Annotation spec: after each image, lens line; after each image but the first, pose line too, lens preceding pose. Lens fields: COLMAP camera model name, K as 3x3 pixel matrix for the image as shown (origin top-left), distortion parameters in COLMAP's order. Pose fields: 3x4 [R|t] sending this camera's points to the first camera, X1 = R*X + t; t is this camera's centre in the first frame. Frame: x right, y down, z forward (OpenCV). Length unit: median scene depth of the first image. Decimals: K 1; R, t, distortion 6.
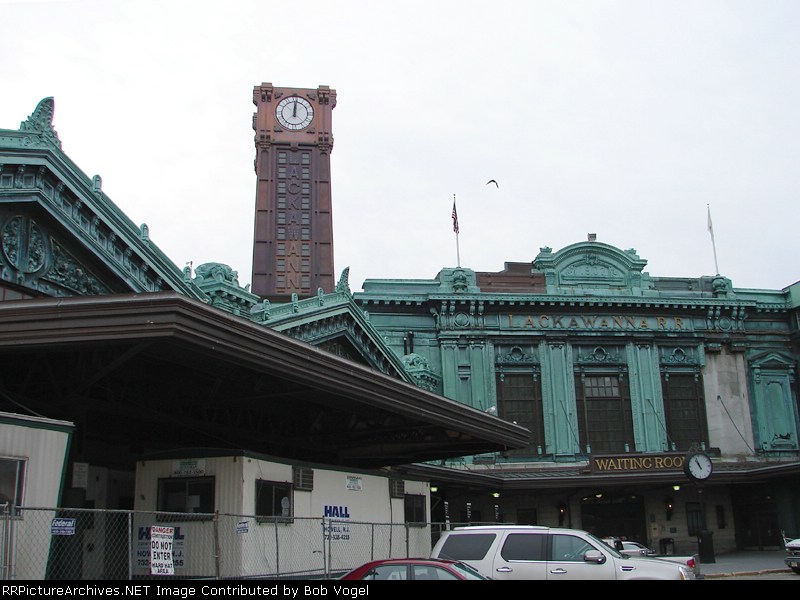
lens RADIAL K [[892.9, 0, 400.0], [0, 892.9, 300.0], [0, 0, 1]] dist [-0.163558, 0.031415]
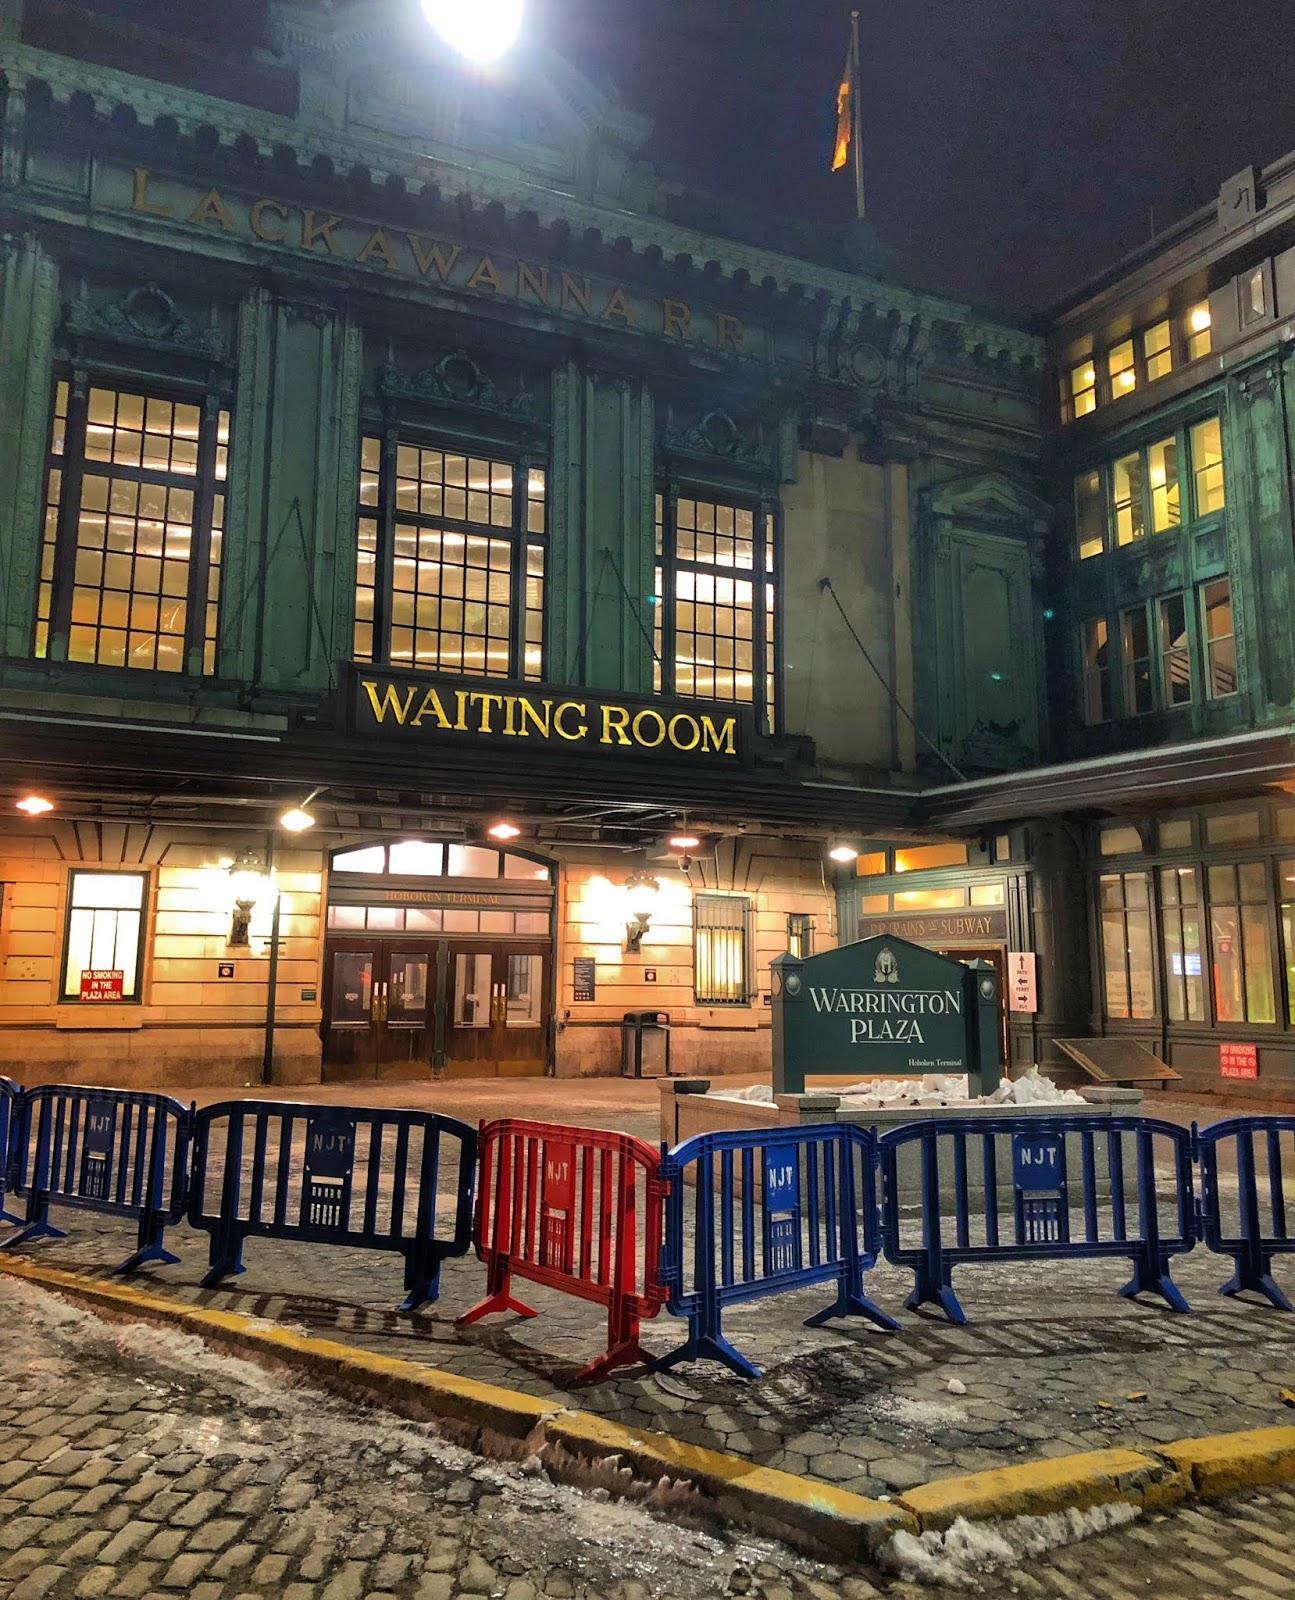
lens RADIAL K [[1416.4, 0, 647.5], [0, 1416.4, 800.0], [0, 0, 1]] dist [0.000380, -0.002820]
pose [[0.957182, 0.073788, 0.279926, 0.163859], [-0.111043, 0.986589, 0.119635, 0.136605], [-0.267344, -0.145596, 0.952538, 0.513648]]
